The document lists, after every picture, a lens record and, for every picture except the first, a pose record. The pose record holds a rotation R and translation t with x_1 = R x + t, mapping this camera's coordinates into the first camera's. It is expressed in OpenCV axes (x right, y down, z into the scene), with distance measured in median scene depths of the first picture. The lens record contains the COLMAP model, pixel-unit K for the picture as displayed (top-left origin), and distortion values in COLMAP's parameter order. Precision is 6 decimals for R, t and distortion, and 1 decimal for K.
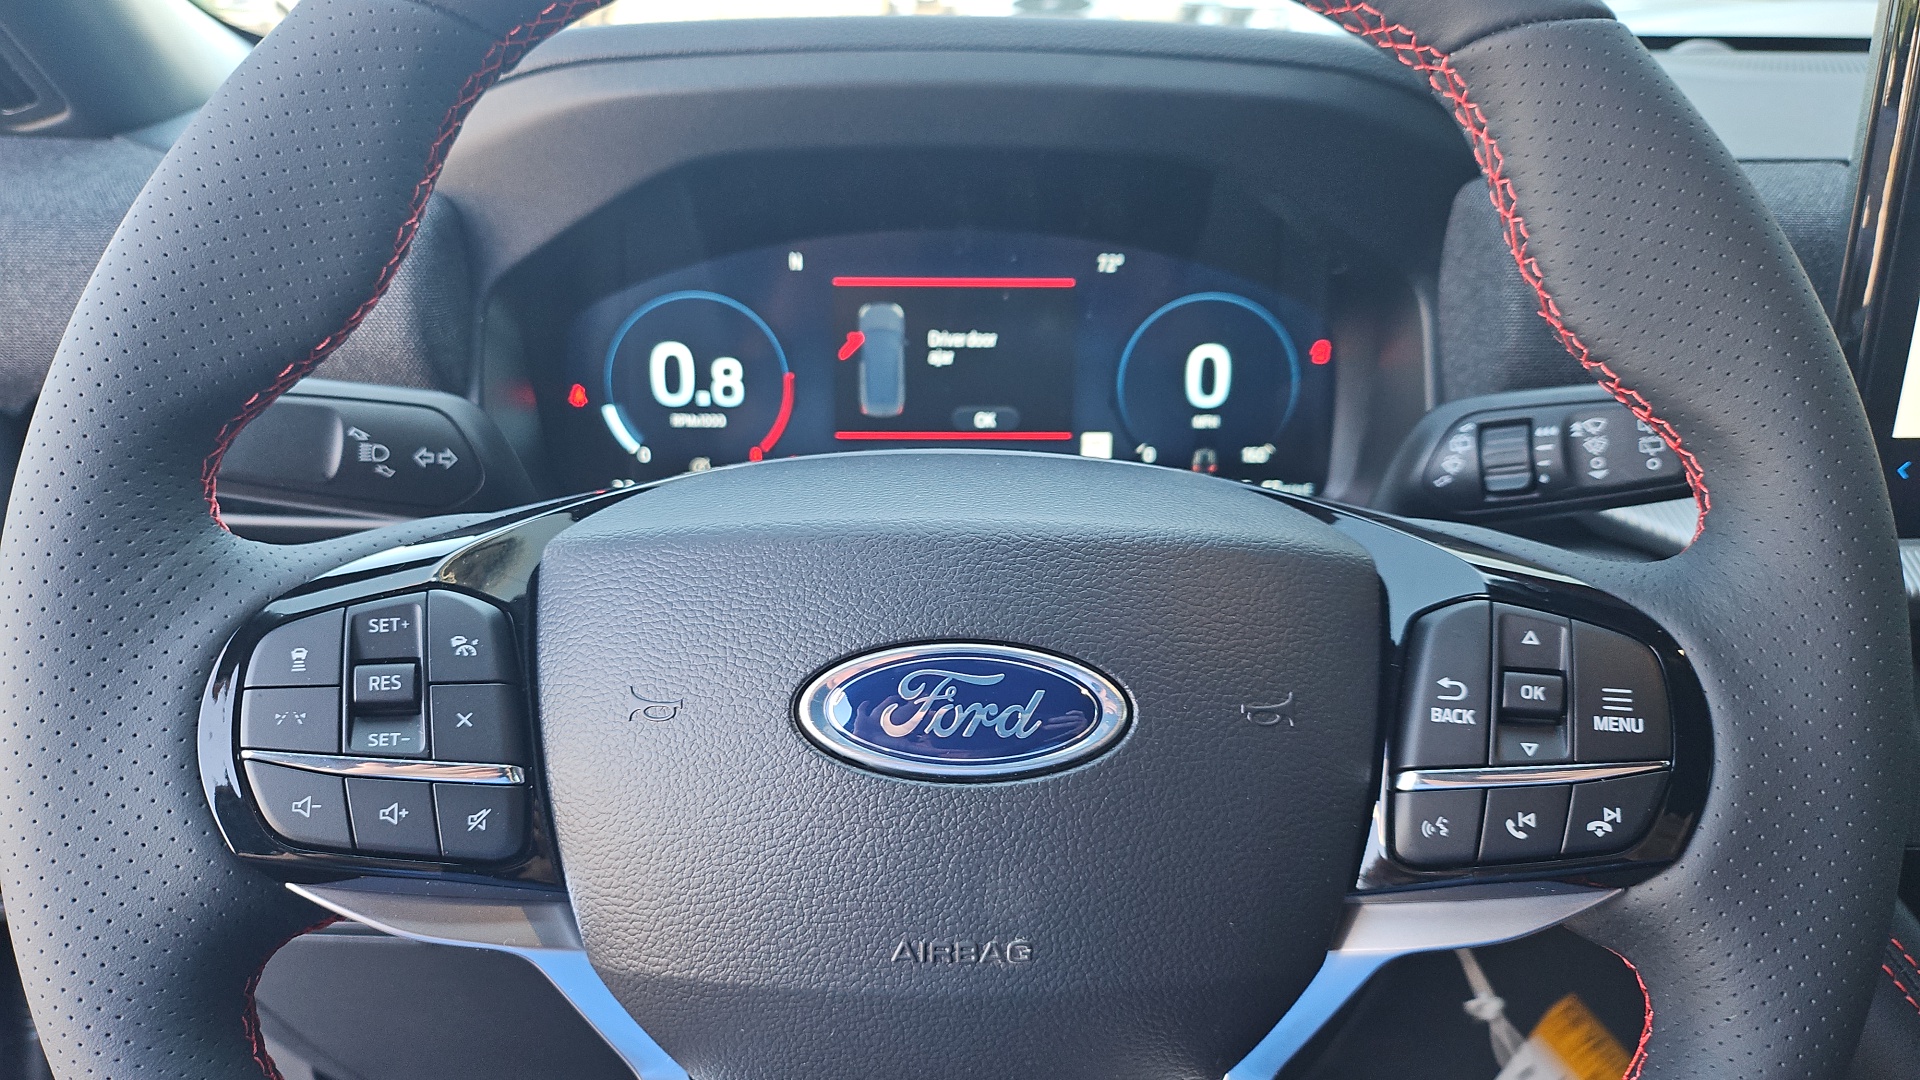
lens RADIAL K [[1309.3, 0, 960.0], [0, 1309.3, 540.0], [0, 0, 1]] dist [0.079630, -0.097366]
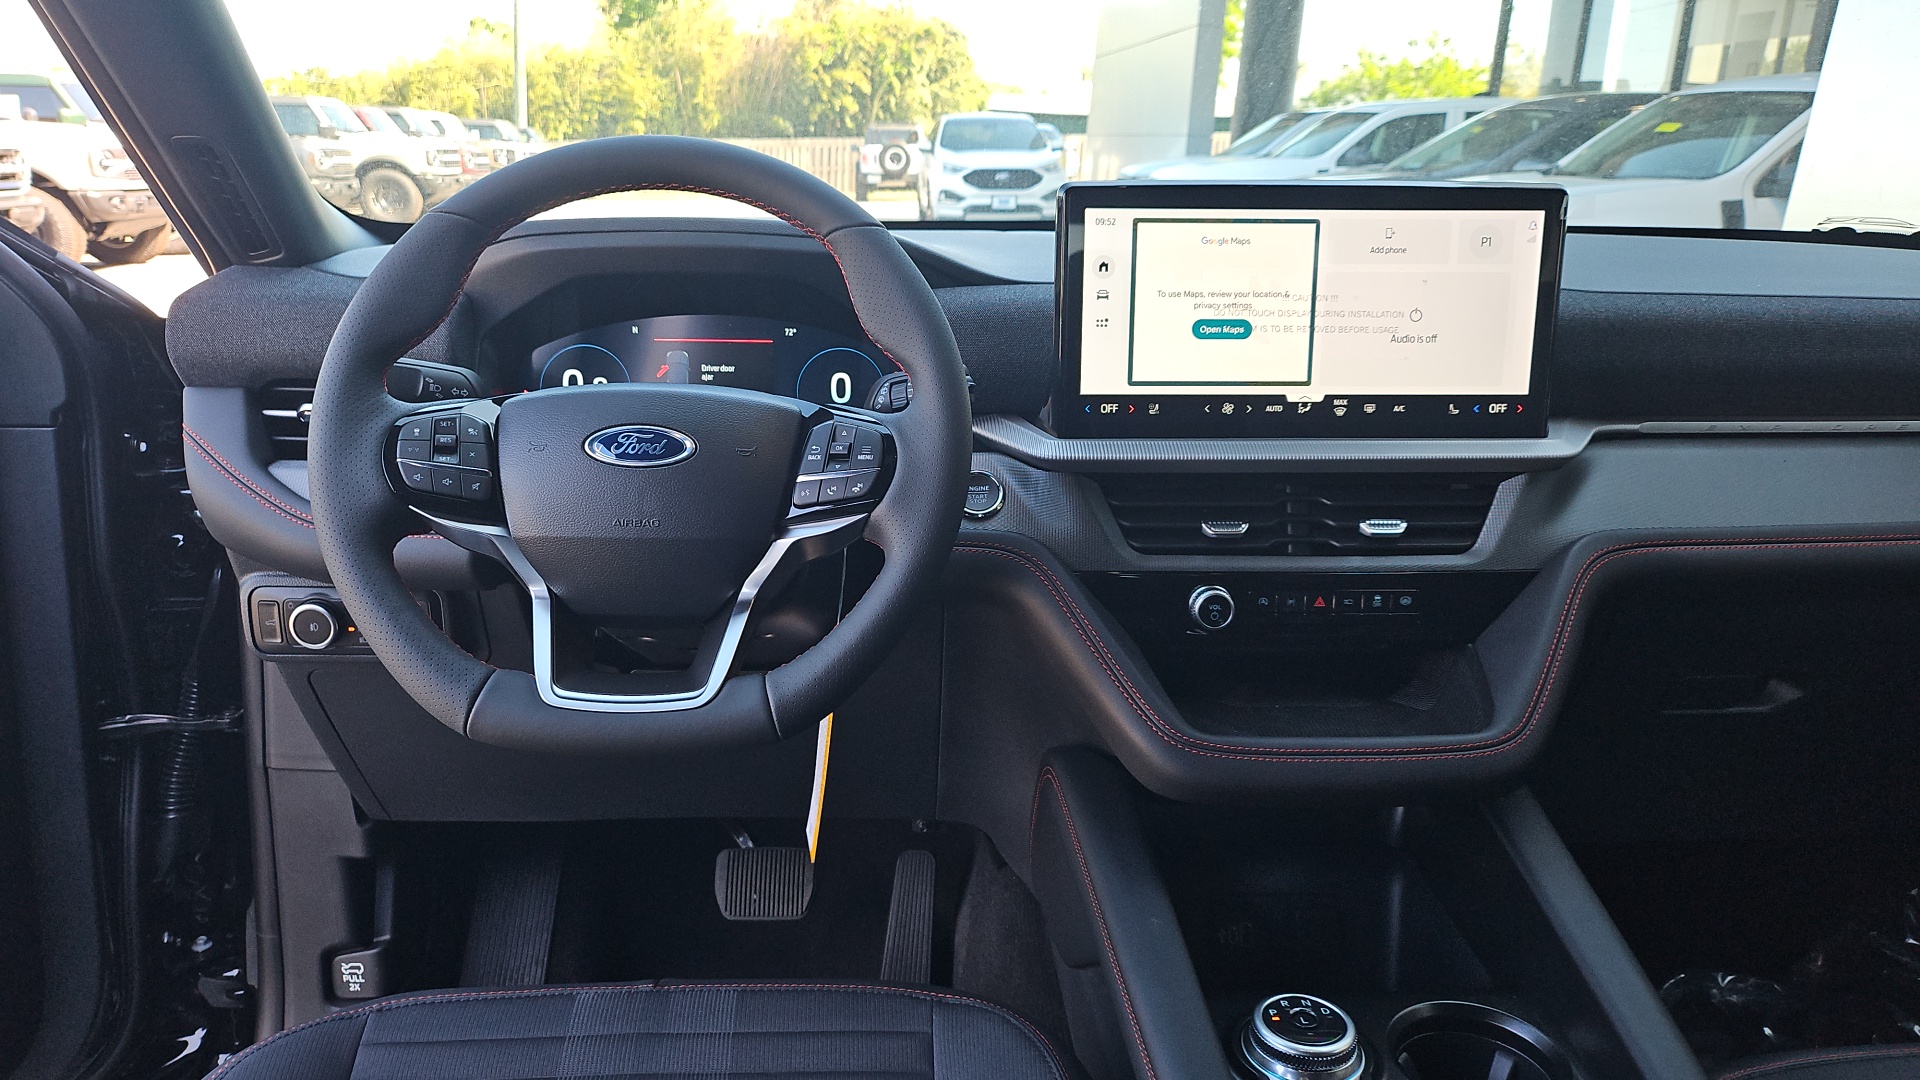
lens RADIAL K [[1309.3, 0, 960.0], [0, 1309.3, 540.0], [0, 0, 1]] dist [0.079630, -0.097366]
pose [[0.999887, 0.002518, 0.014840, 0.654586], [-0.000773, 0.993198, -0.116436, 0.655174], [-0.015032, 0.116411, 0.993087, -1.875717]]
